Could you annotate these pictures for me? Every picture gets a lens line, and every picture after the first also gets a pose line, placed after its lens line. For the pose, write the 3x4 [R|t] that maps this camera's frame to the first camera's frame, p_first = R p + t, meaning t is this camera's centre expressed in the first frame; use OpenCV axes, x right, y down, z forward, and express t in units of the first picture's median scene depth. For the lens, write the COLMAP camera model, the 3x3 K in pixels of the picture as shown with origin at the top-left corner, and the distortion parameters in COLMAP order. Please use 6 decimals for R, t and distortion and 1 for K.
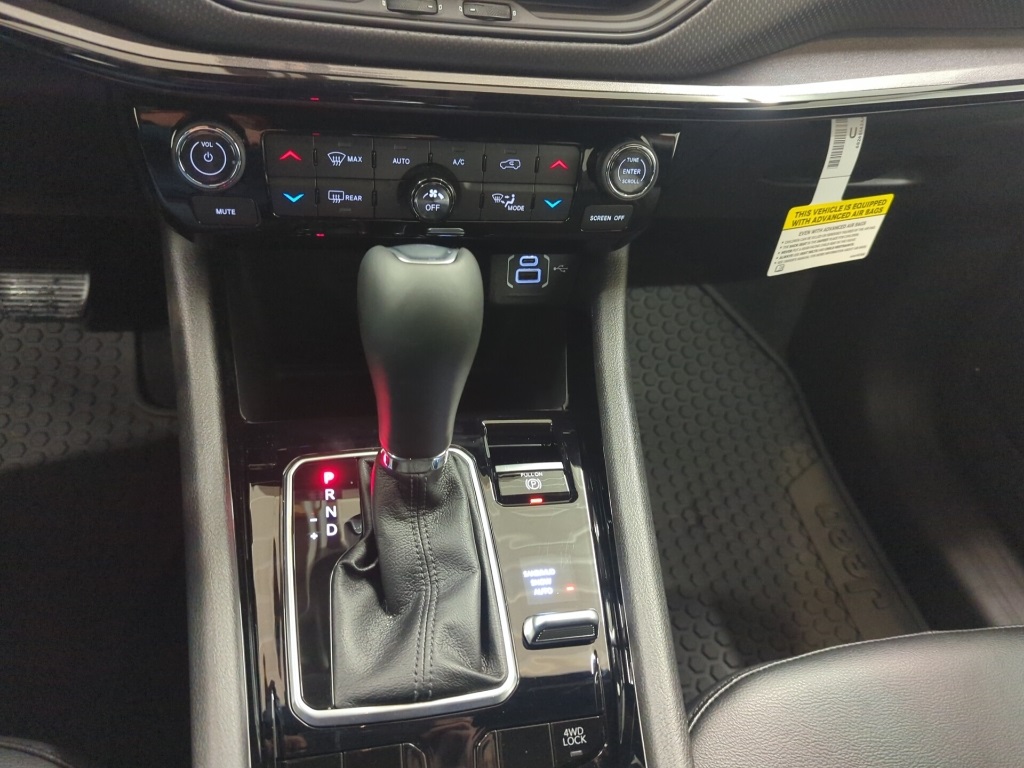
lens RADIAL K [[831.2, 0, 519.4], [0, 831.2, 379.7], [0, 0, 1]] dist [0.066344, -0.060427]
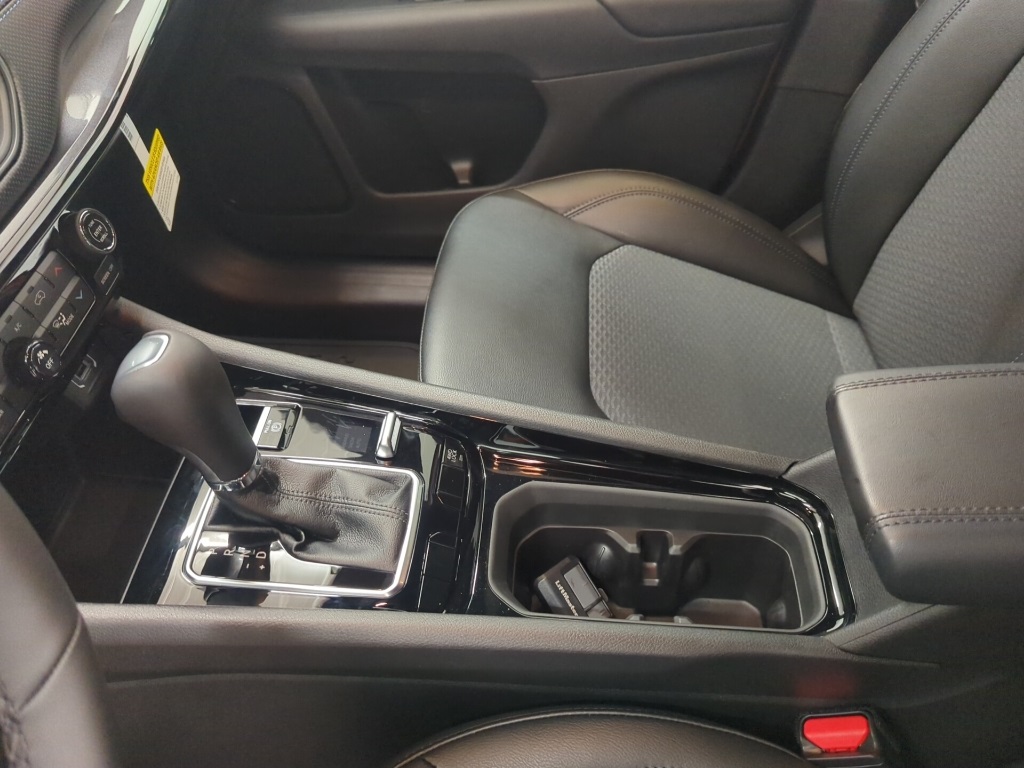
lens RADIAL K [[831.2, 0, 519.4], [0, 831.2, 379.7], [0, 0, 1]] dist [0.066344, -0.060427]
pose [[0.252115, -0.790749, 0.557812, -0.581851], [0.718028, 0.539305, 0.439985, -0.230506], [-0.648748, 0.289598, 0.703746, -0.227734]]
